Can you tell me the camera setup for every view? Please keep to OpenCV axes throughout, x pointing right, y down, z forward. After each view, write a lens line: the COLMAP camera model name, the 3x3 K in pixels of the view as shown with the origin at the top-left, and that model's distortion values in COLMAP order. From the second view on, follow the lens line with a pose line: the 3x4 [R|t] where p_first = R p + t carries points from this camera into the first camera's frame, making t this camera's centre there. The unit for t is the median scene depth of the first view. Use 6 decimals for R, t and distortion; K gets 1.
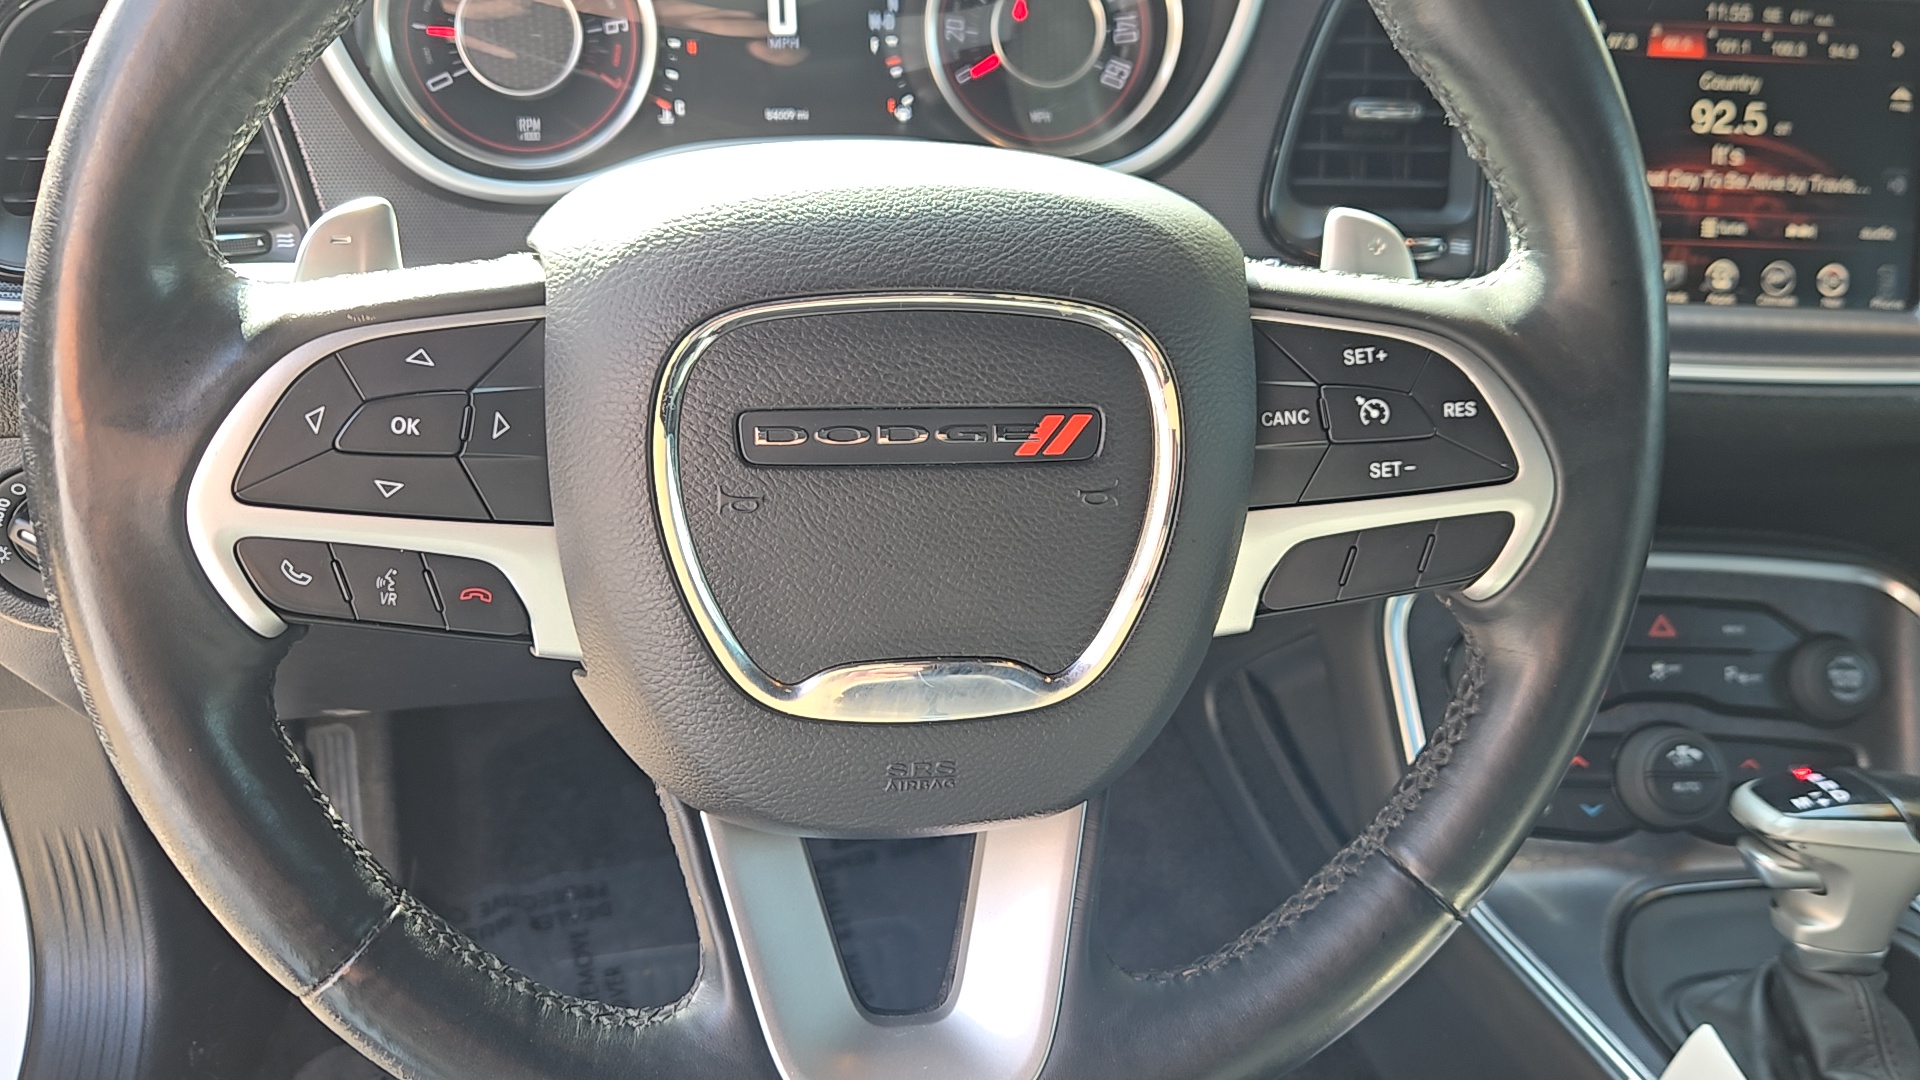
lens RADIAL K [[1609.3, 0, 932.9], [0, 1609.3, 536.3], [0, 0, 1]] dist [-0.002658, -0.019920]
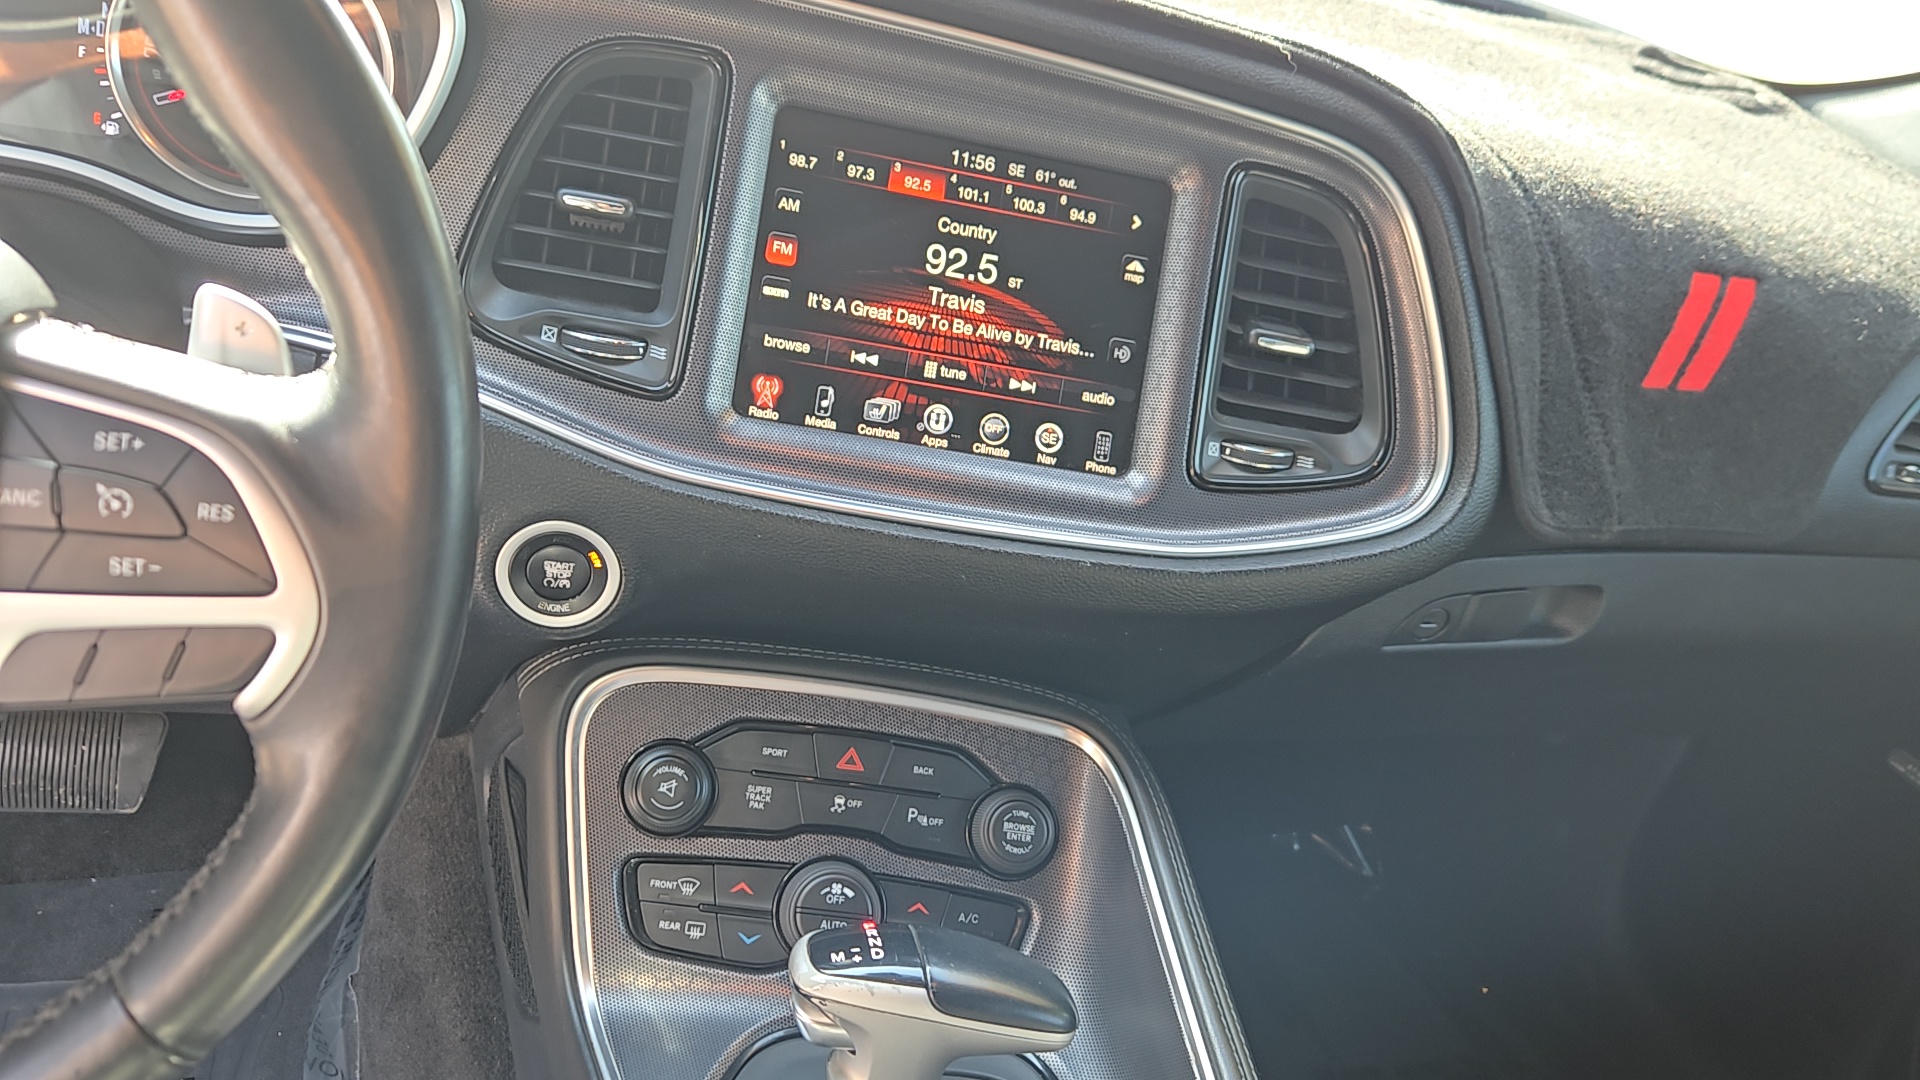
lens RADIAL K [[1589.2, 0, 951.4], [0, 1589.2, 542.7], [0, 0, 1]] dist [0.005625, 0.003295]
pose [[0.983130, 0.127954, 0.130700, 0.382394], [-0.123761, 0.991516, -0.039750, -0.047180], [-0.134678, 0.022904, 0.990625, 0.017395]]
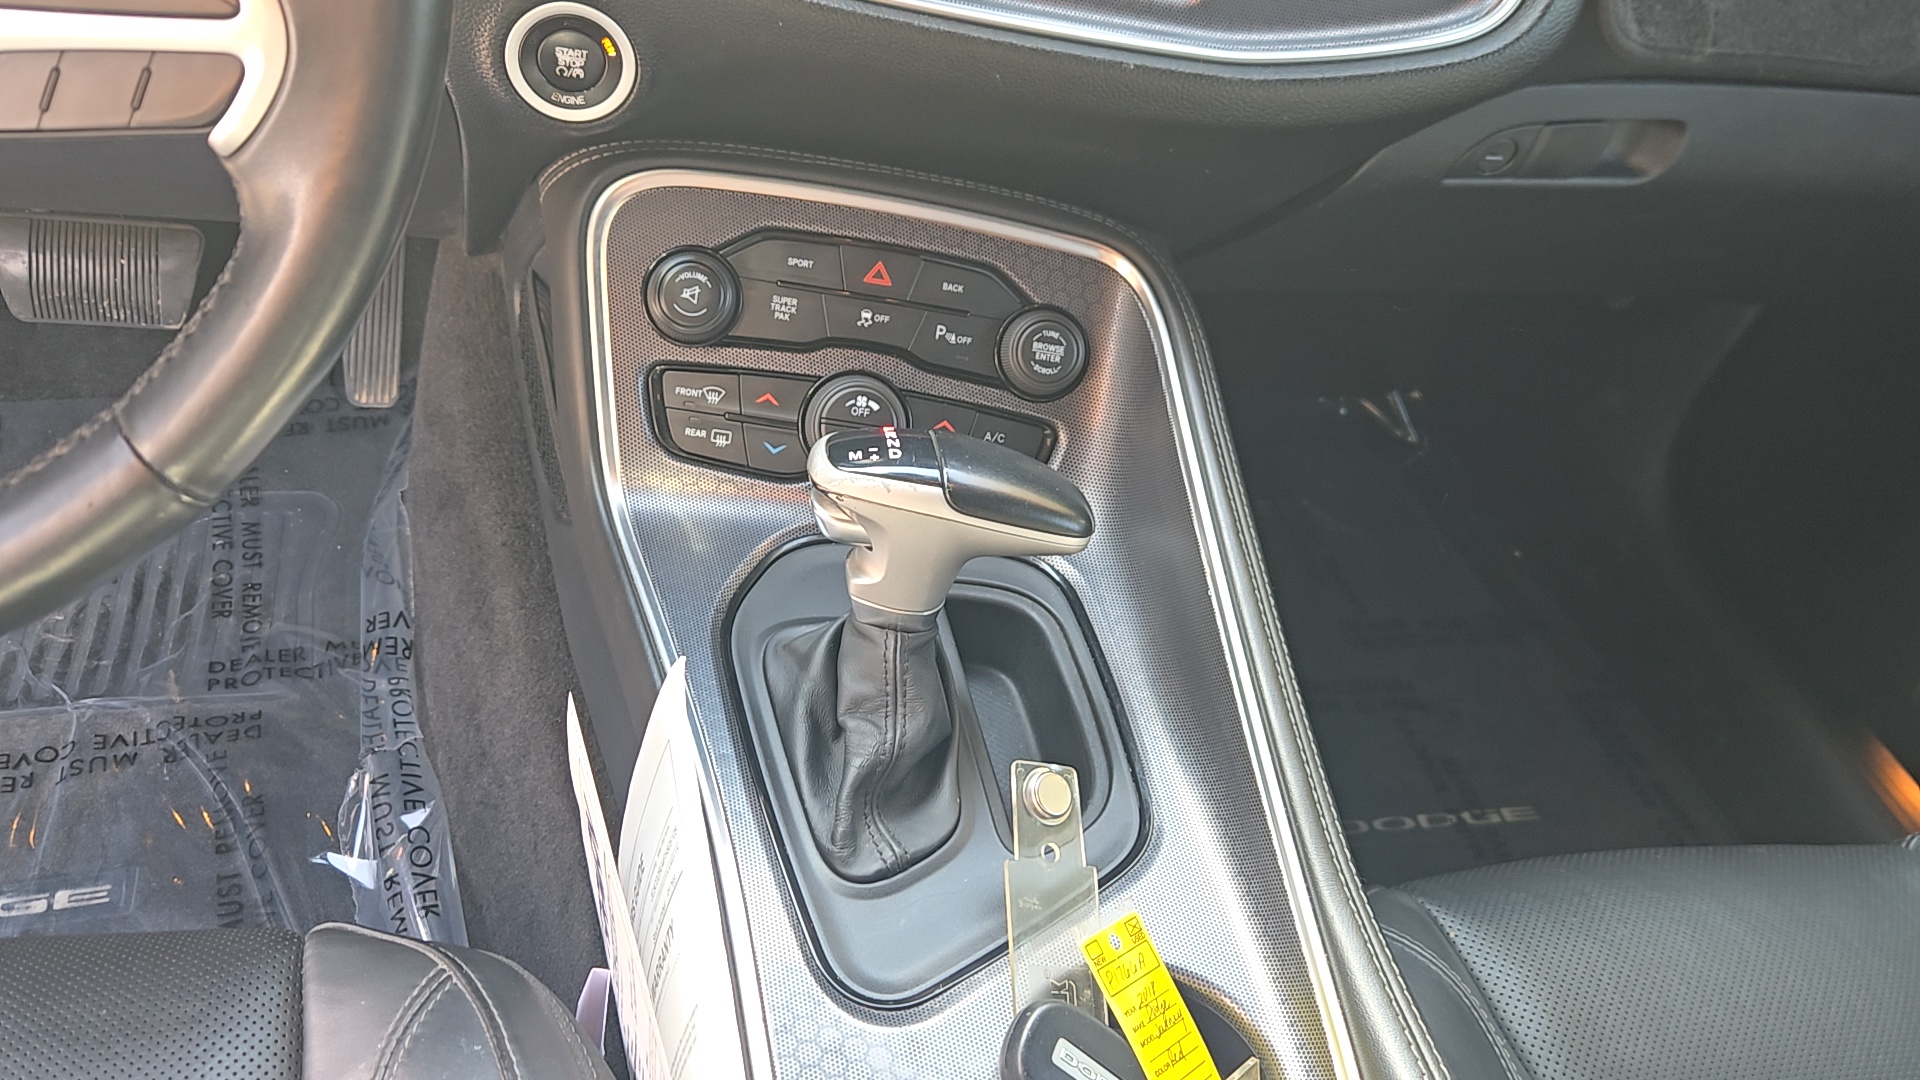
lens RADIAL K [[1591.1, 0, 960.0], [0, 1591.1, 540.0], [0, 0, 1]] dist [-0.001161, 0.002203]
pose [[0.983991, 0.123278, 0.128704, 0.412432], [-0.149135, 0.964955, 0.215917, -0.003536], [-0.097576, -0.231655, 0.967892, 0.033182]]
